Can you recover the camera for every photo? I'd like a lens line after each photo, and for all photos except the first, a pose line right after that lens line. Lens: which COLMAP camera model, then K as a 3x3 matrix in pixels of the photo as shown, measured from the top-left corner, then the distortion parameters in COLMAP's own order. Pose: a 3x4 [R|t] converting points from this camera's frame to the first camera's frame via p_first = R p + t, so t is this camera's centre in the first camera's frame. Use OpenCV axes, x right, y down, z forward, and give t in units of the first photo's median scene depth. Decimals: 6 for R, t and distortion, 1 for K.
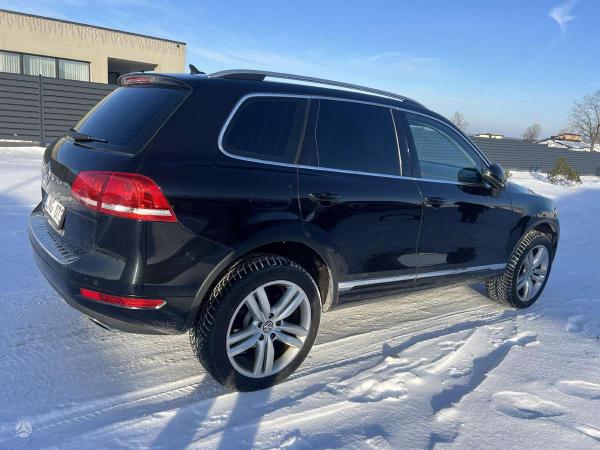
lens RADIAL K [[460.4, 0, 300.0], [0, 460.4, 225.0], [0, 0, 1]] dist [0.007057, -0.001286]
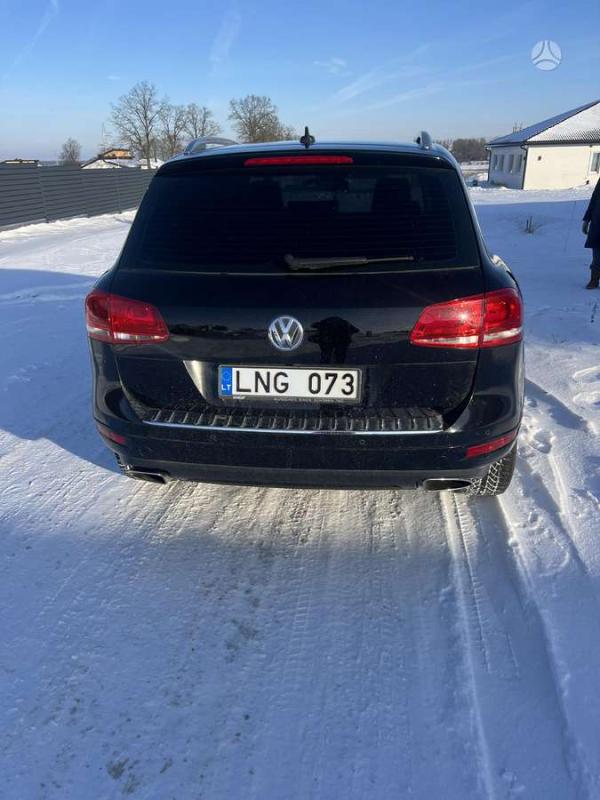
lens RADIAL K [[613.9, 0, 300.0], [0, 613.9, 400.0], [0, 0, 1]] dist [0.007057, -0.001286]
pose [[0.668436, -0.357516, 0.652208, -0.830827], [0.232400, 0.933385, 0.273465, -0.186146], [-0.706529, -0.031220, 0.706995, 0.284925]]
